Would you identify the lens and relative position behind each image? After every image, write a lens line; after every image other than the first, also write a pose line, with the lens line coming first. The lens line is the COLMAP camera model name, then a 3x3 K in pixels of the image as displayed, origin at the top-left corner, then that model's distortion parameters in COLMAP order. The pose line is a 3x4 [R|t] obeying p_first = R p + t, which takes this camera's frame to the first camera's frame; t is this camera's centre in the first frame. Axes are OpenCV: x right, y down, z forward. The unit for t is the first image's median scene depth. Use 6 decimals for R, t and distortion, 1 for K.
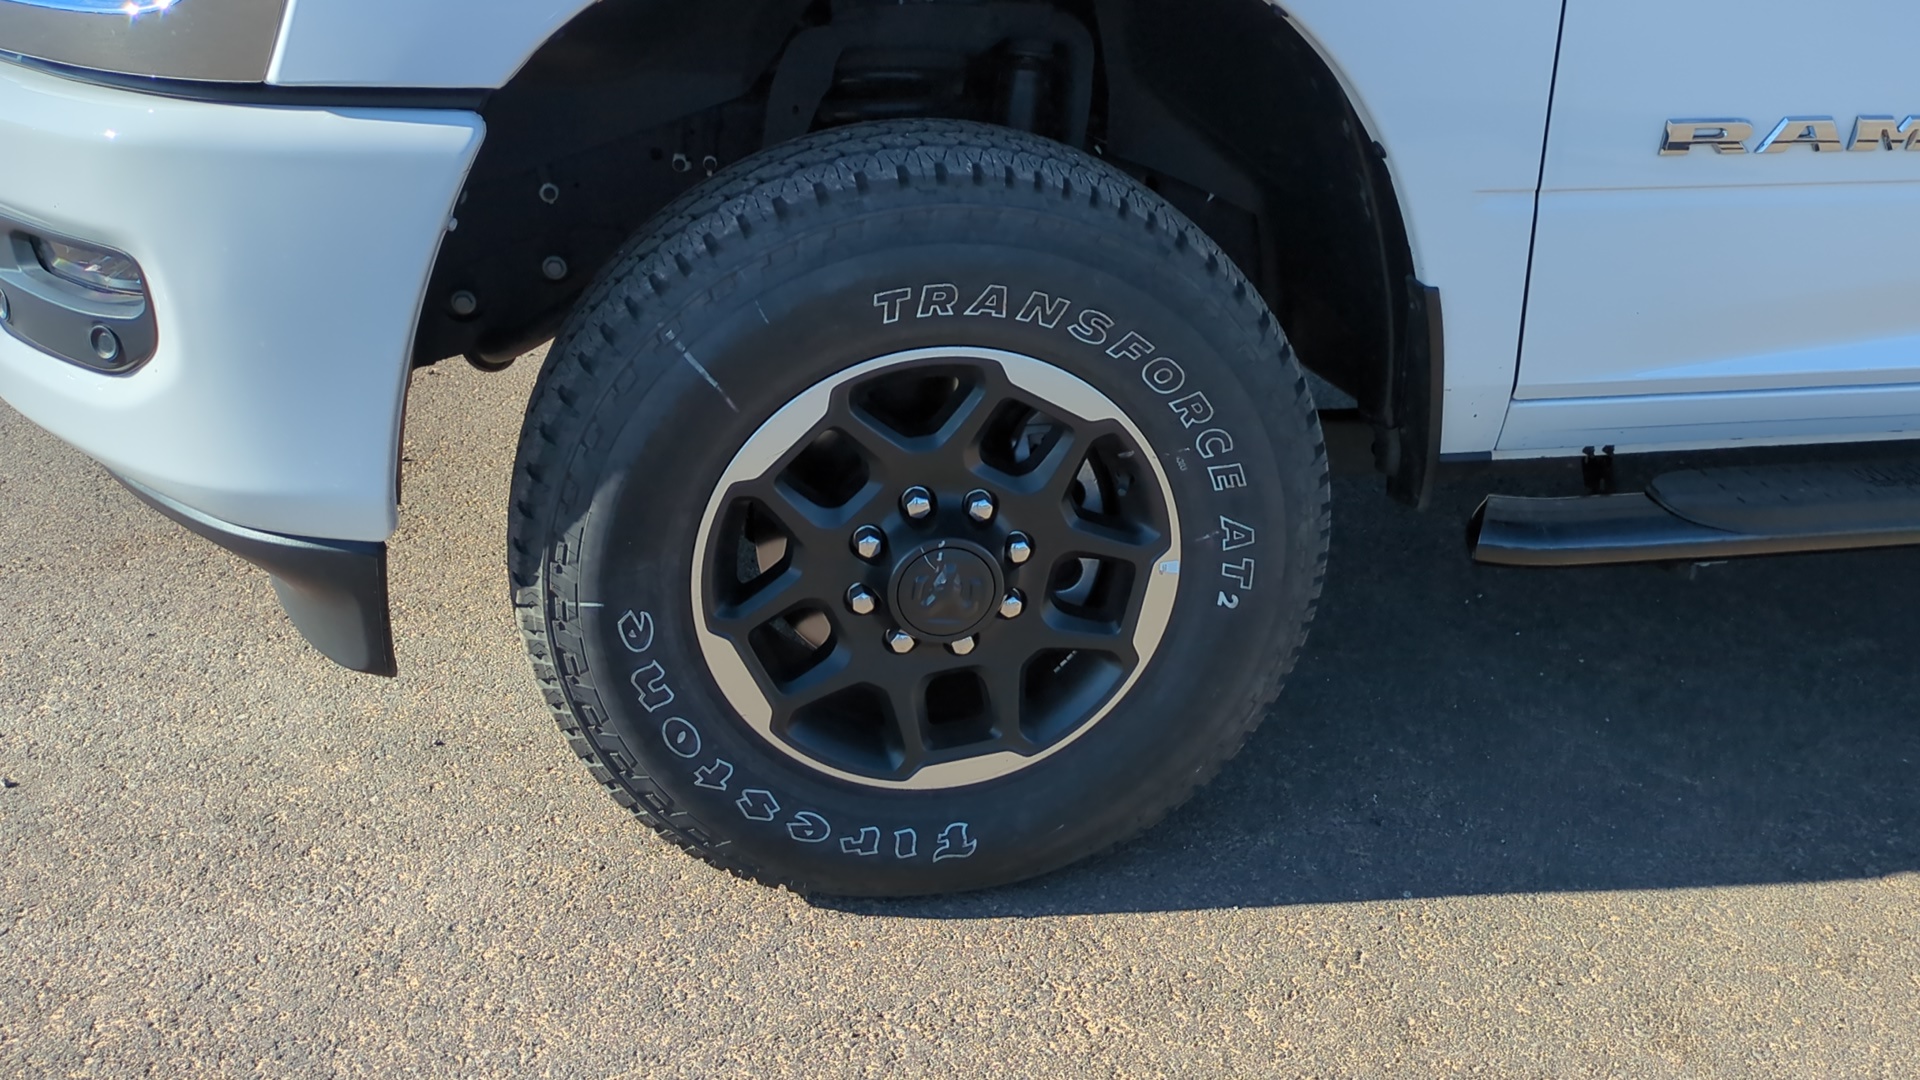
lens RADIAL K [[1635.6, 0, 960.0], [0, 1635.6, 540.0], [0, 0, 1]] dist [0.026231, -0.008454]
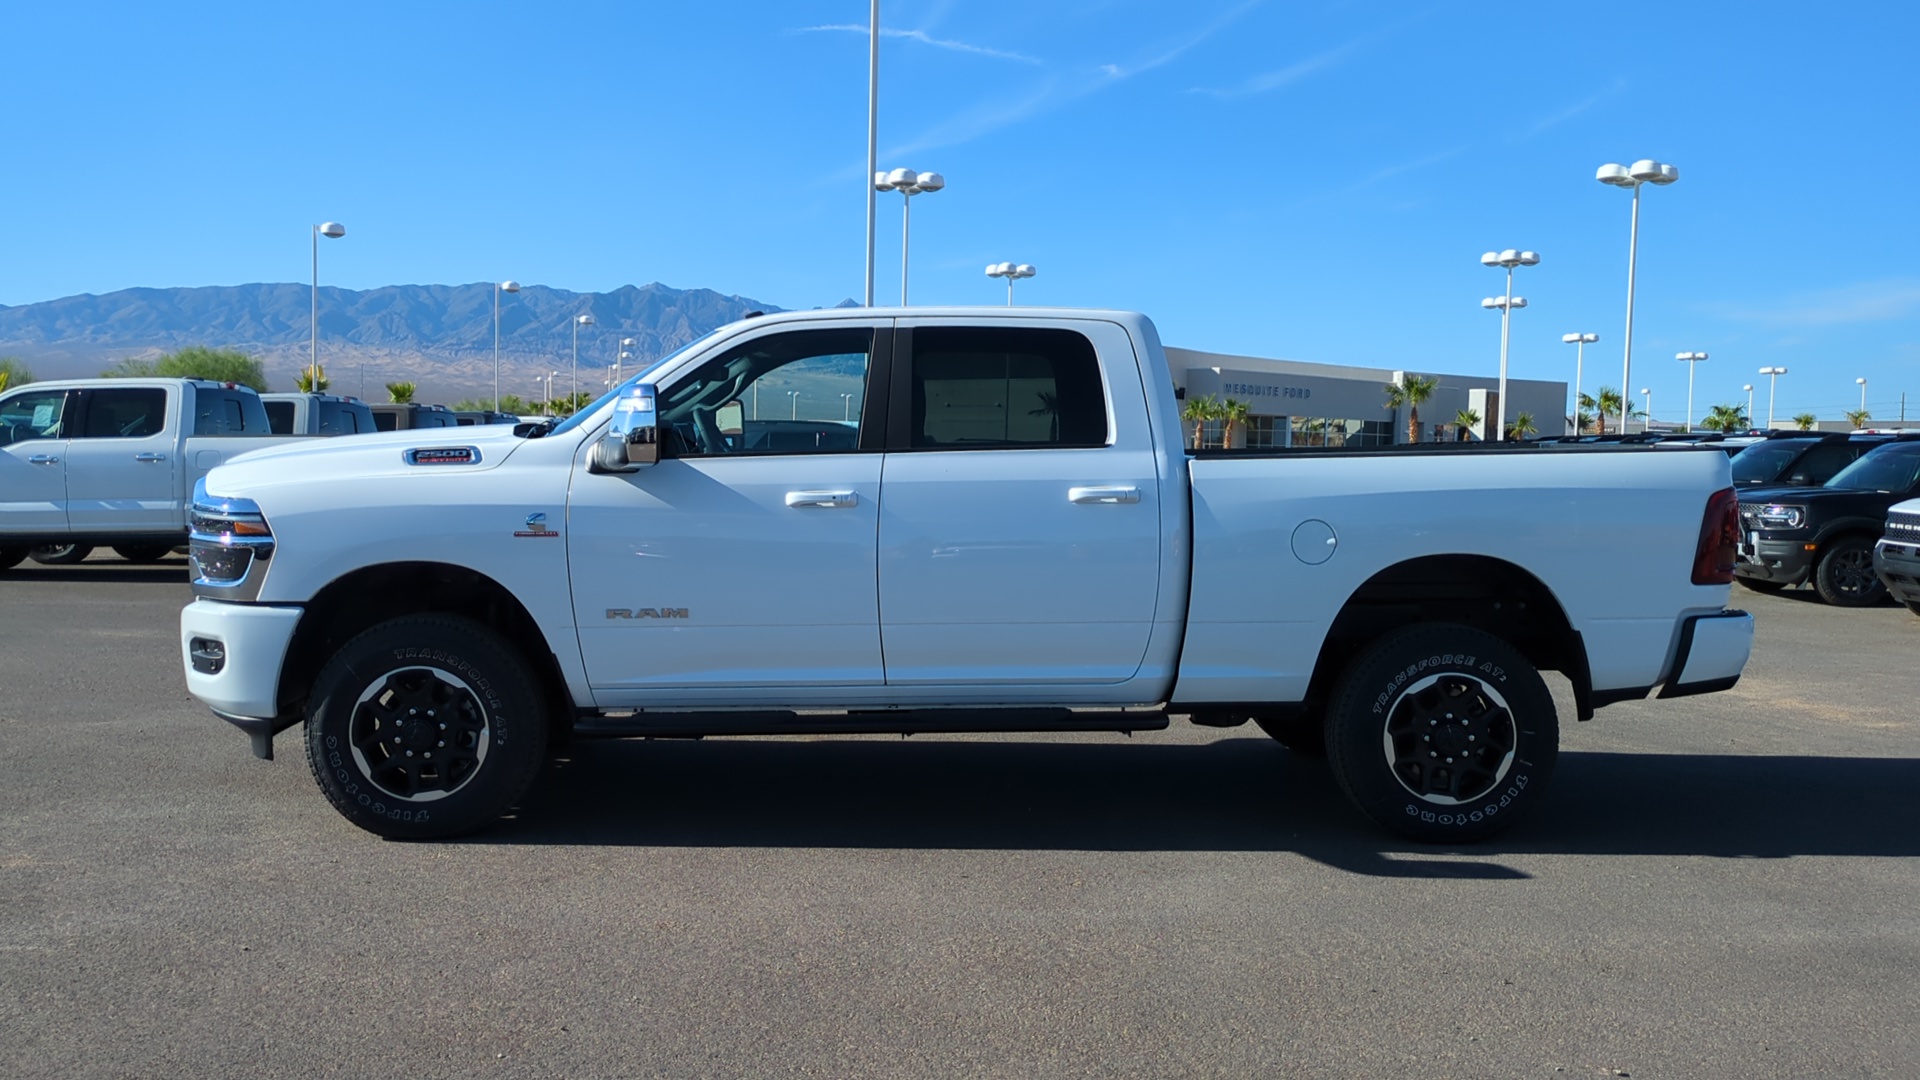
lens RADIAL K [[1631.5, 0, 962.4], [0, 1631.5, 497.1], [0, 0, 1]] dist [0.021276, -0.001765]
pose [[0.991151, -0.021120, -0.131051, 1.701034], [-0.030481, 0.924668, -0.379551, 0.897138], [0.129195, 0.380187, 0.915842, -2.408539]]
